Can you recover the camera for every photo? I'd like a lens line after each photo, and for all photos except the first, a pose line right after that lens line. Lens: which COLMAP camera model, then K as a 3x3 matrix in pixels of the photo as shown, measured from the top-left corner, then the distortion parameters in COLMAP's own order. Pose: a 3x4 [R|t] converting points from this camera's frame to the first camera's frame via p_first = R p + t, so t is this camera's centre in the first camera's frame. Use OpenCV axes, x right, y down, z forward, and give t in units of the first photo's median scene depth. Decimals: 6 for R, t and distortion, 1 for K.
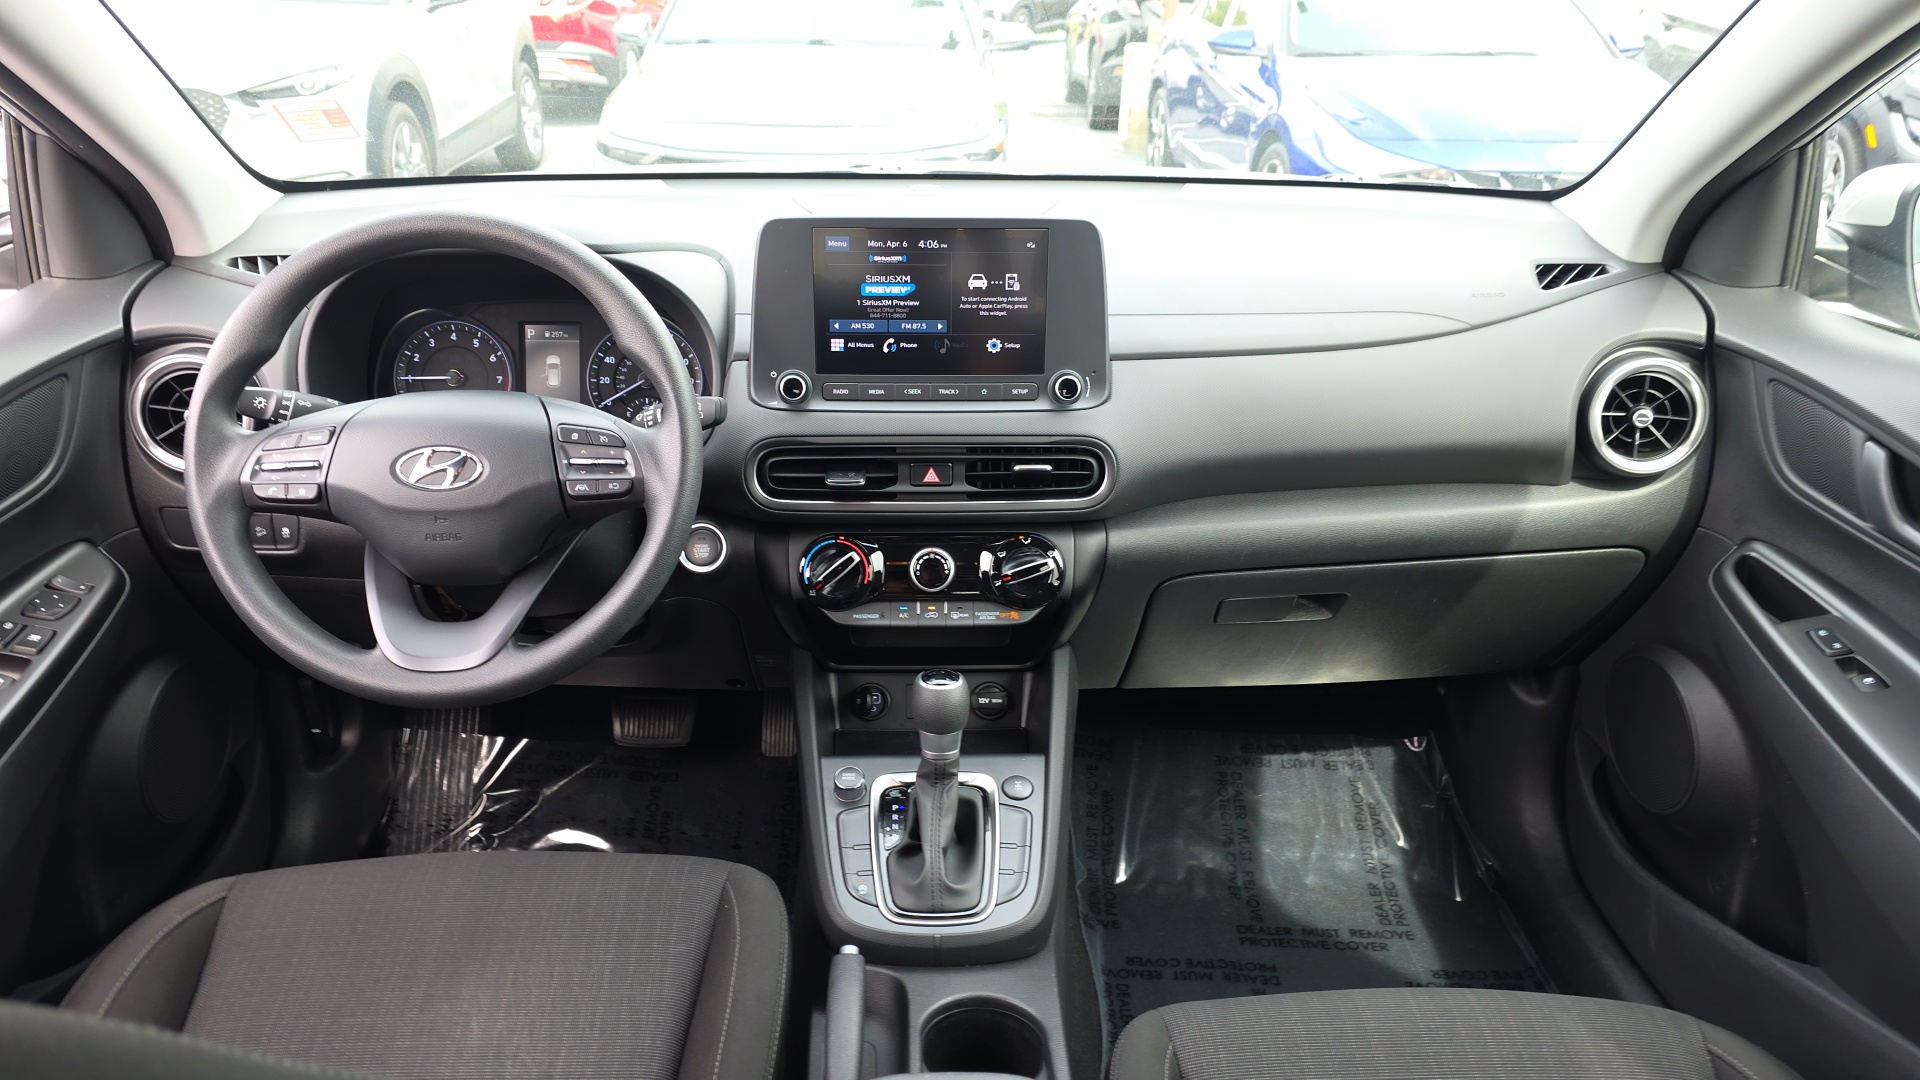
lens RADIAL K [[1311.1, 0, 955.5], [0, 1311.1, 550.2], [0, 0, 1]] dist [0.090251, -0.102327]
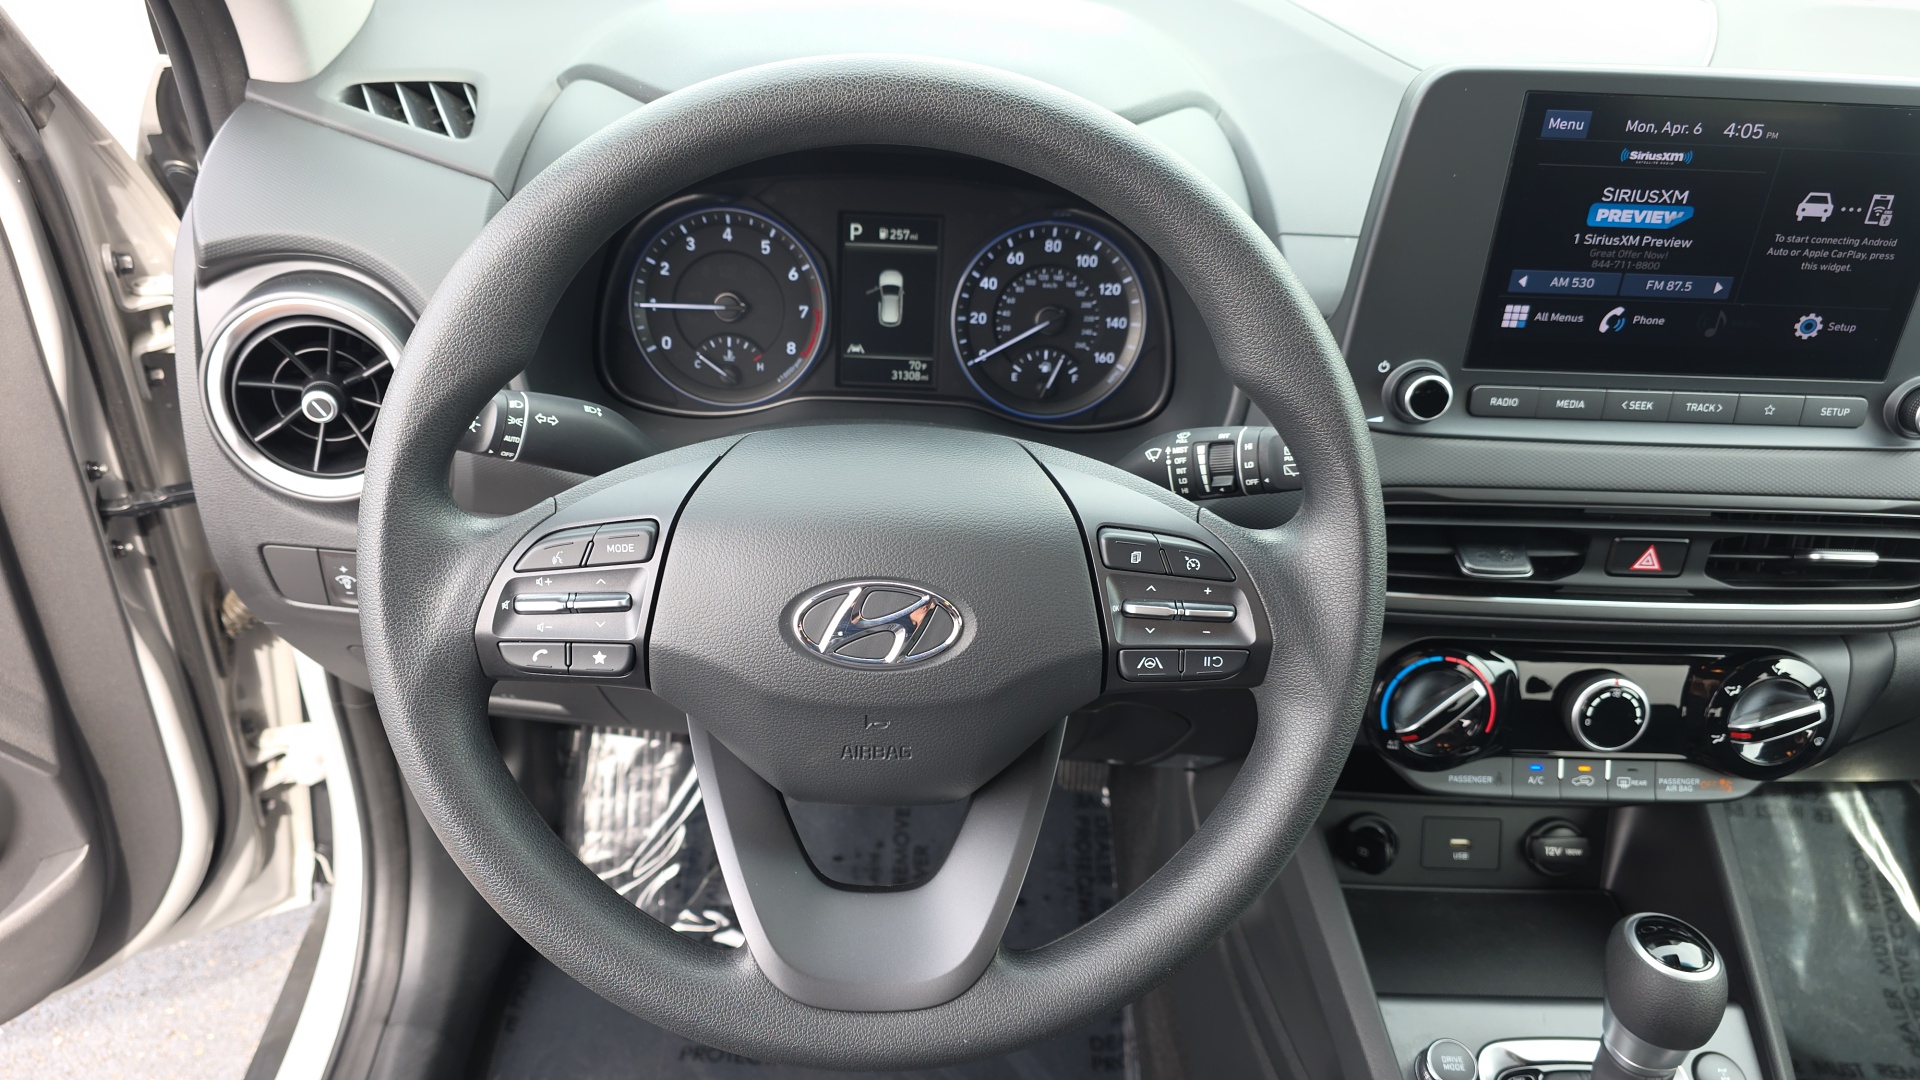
lens RADIAL K [[1312.3, 0, 937.9], [0, 1312.3, 543.2], [0, 0, 1]] dist [0.053299, -0.063315]
pose [[0.999296, 0.037499, 0.001100, -0.316793], [-0.037027, 0.981168, 0.189573, -0.158090], [0.006030, -0.189480, 0.981866, 0.456556]]
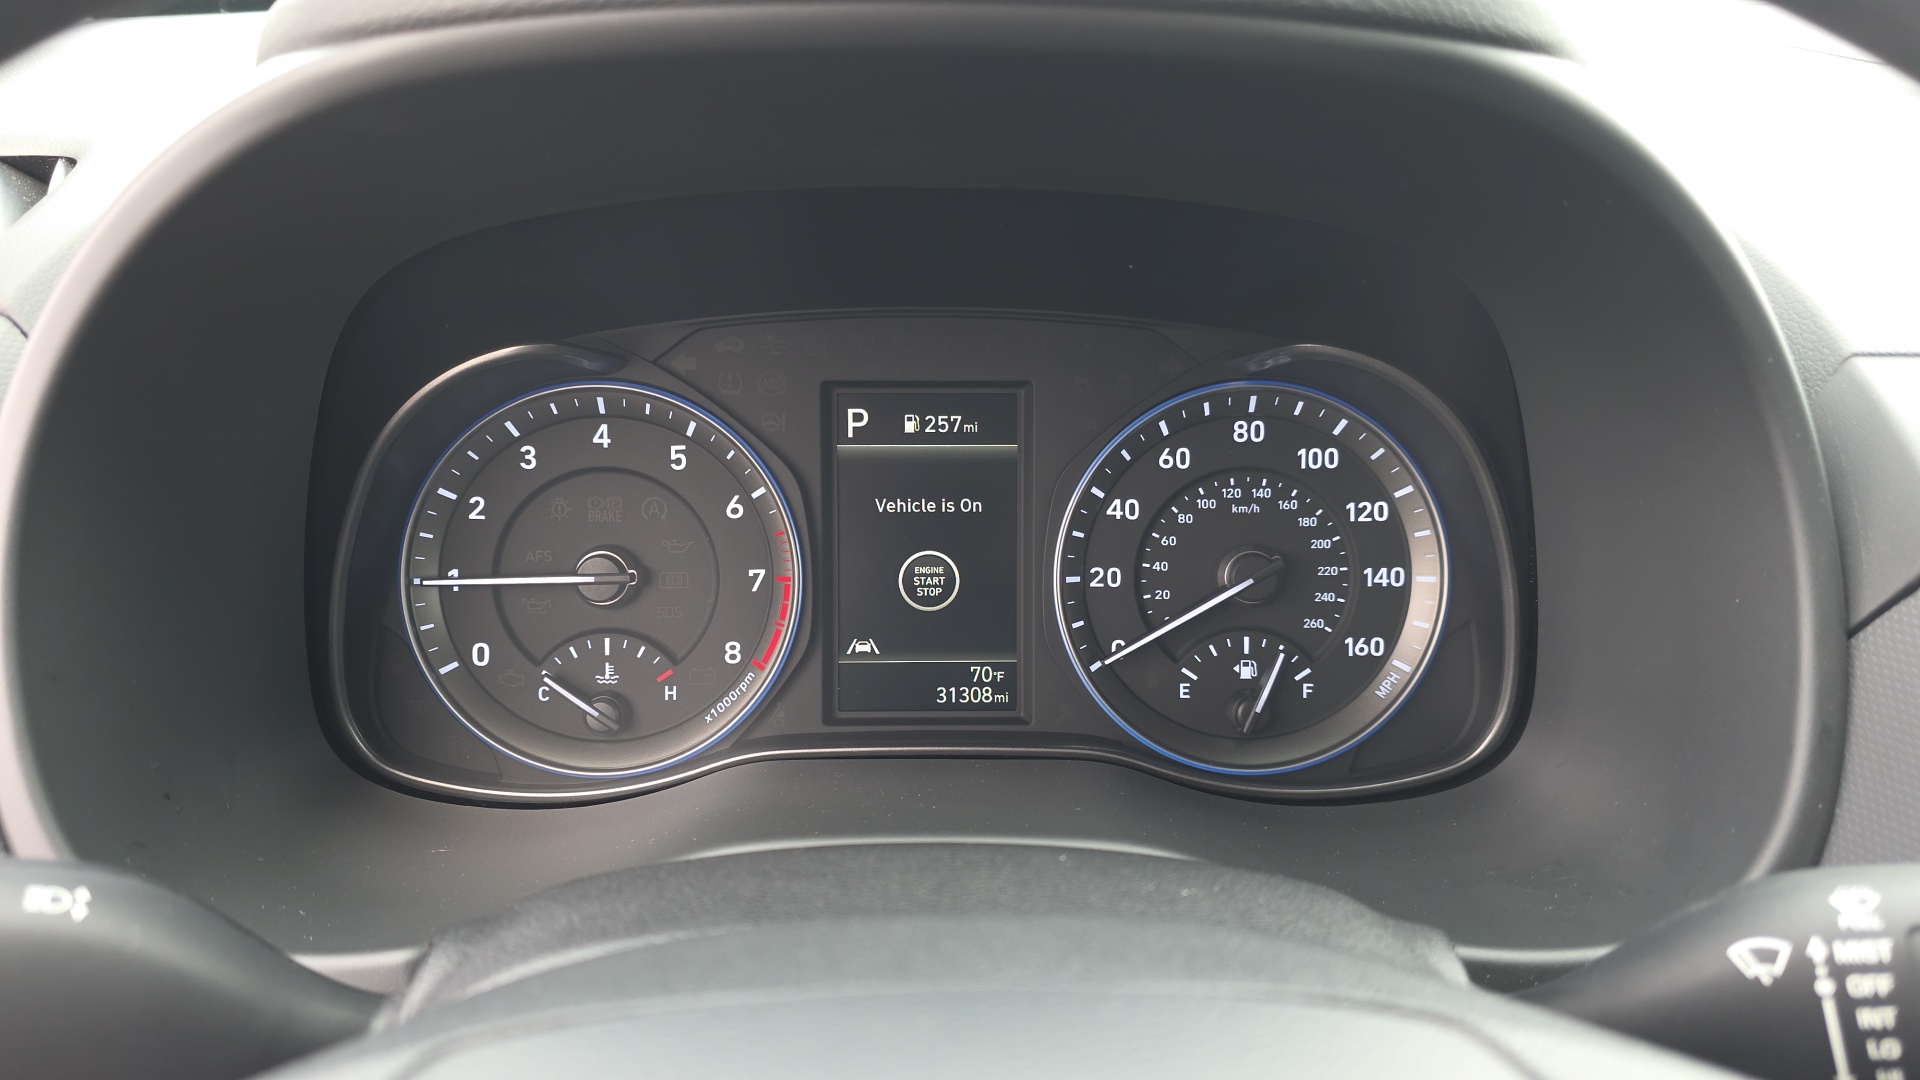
lens RADIAL K [[1327.9, 0, 953.4], [0, 1327.9, 543.9], [0, 0, 1]] dist [0.061515, -0.059761]
pose [[0.999936, -0.003903, -0.010643, -0.334866], [0.003785, 0.999932, -0.011026, -0.149651], [0.010686, 0.010985, 0.999883, 0.794631]]
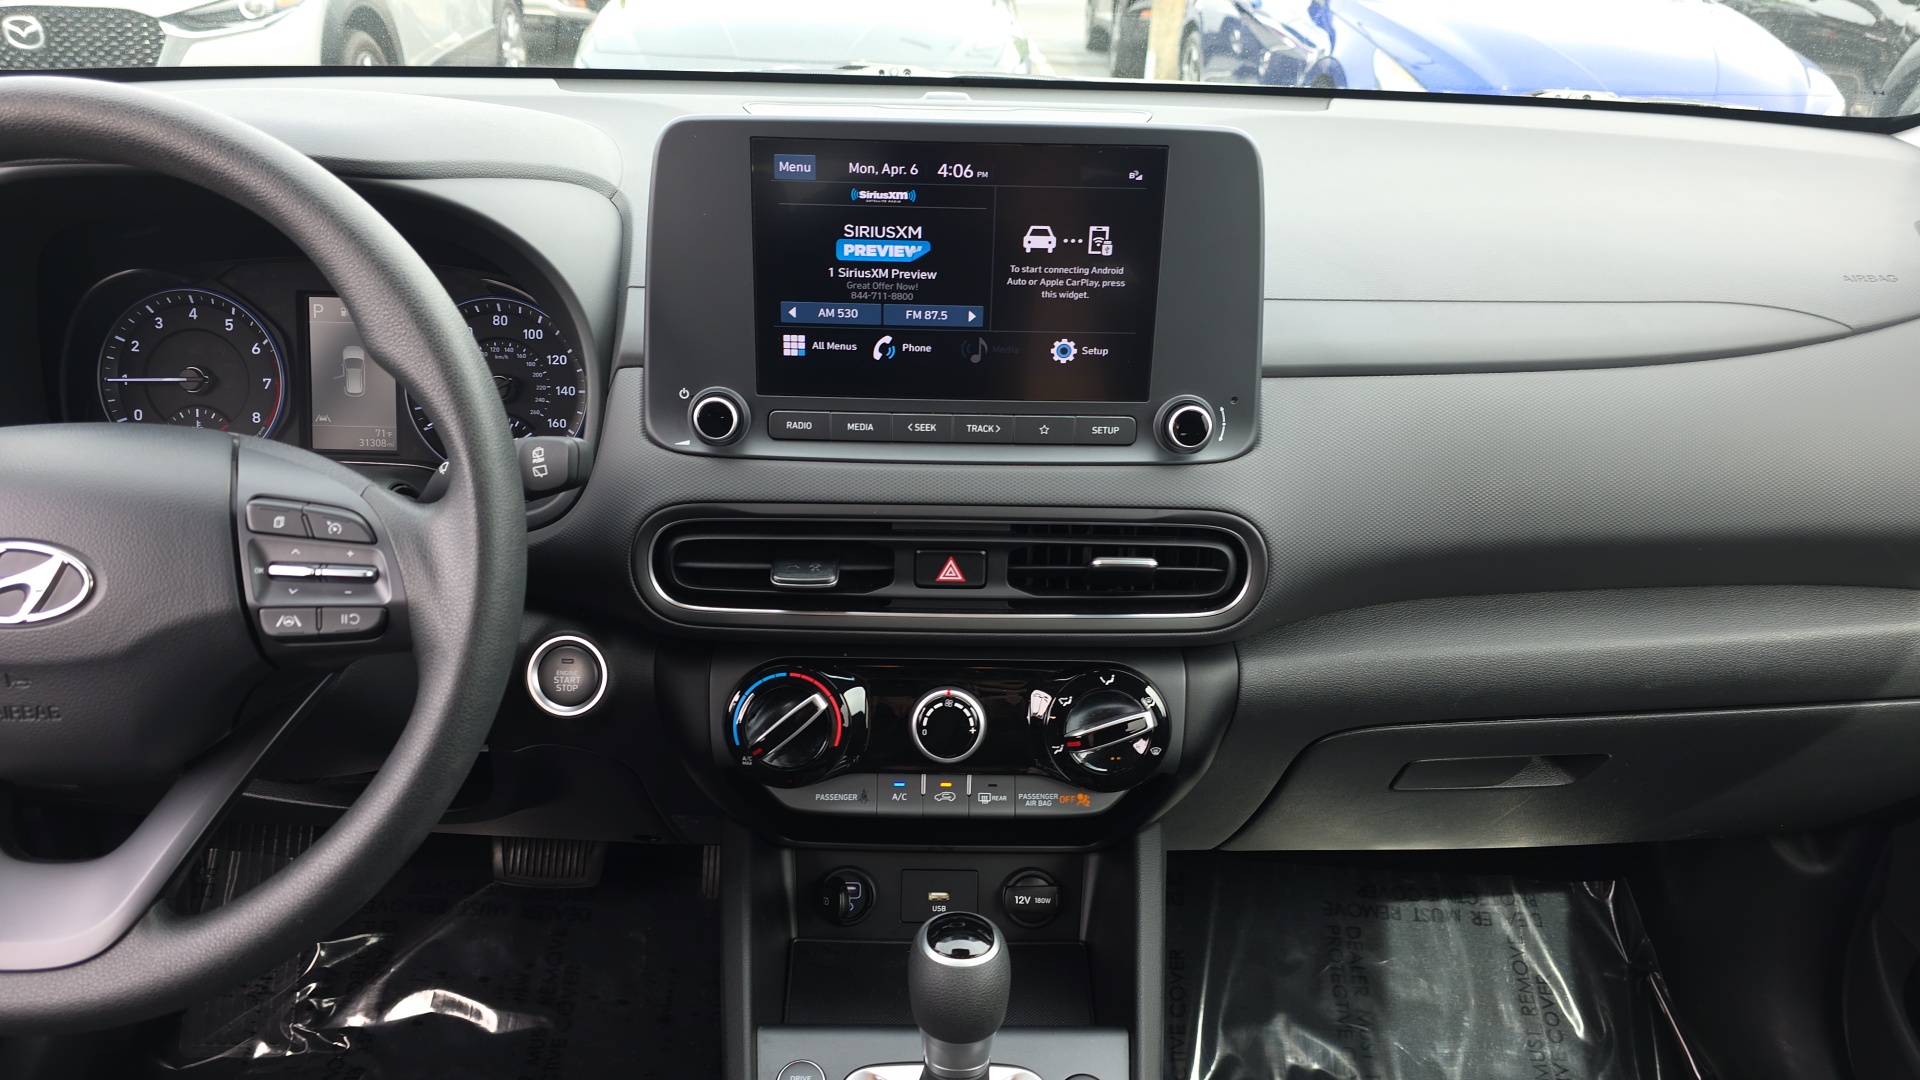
lens RADIAL K [[1299.7, 0, 937.9], [0, 1299.7, 572.4], [0, 0, 1]] dist [0.102732, -0.139035]
pose [[0.999732, 0.020604, -0.010540, -0.018105], [-0.020072, 0.998630, 0.048315, -0.084668], [0.011521, -0.048090, 0.998777, 0.417799]]
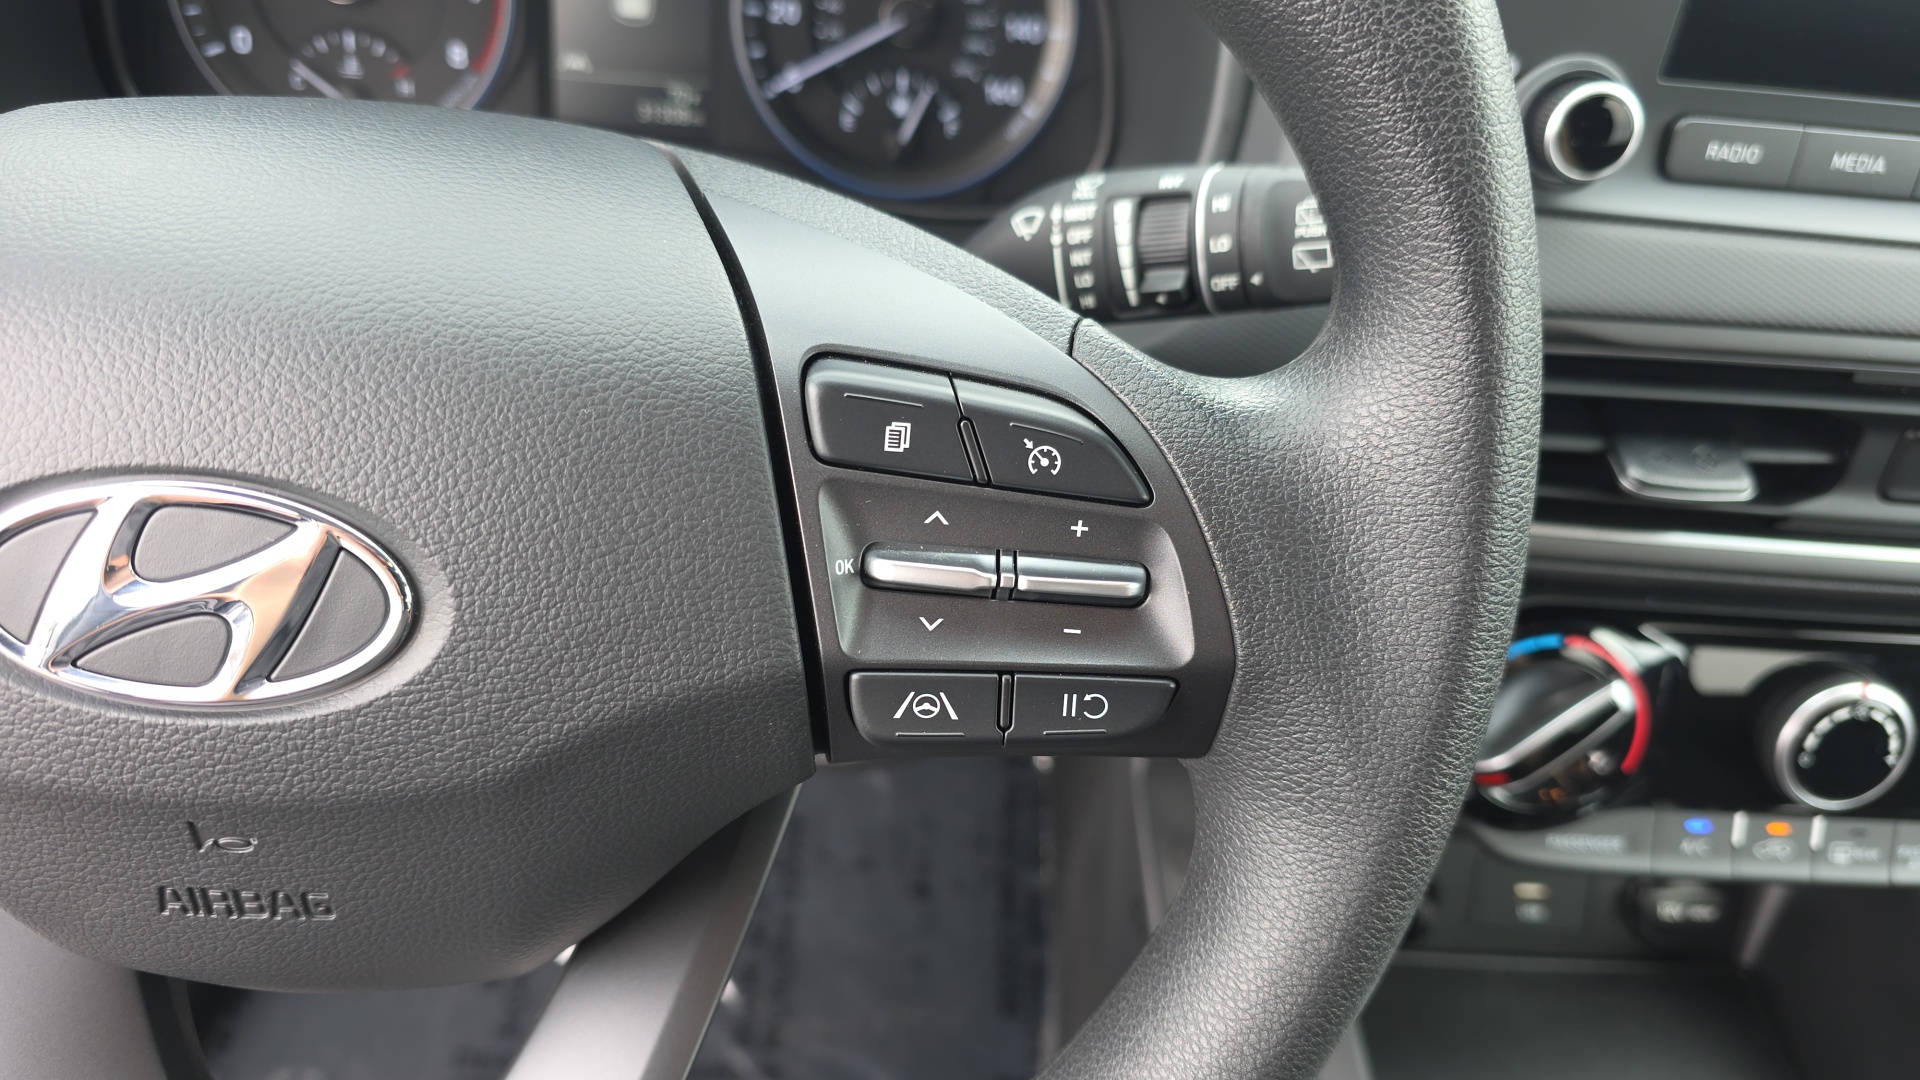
lens RADIAL K [[1369.2, 0, 955.9], [0, 1369.2, 569.6], [0, 0, 1]] dist [-0.015308, -0.003087]
pose [[0.997613, 0.066907, 0.017075, -0.246304], [-0.068969, 0.953399, 0.293725, -0.110190], [0.003373, -0.294202, 0.955737, 0.705913]]
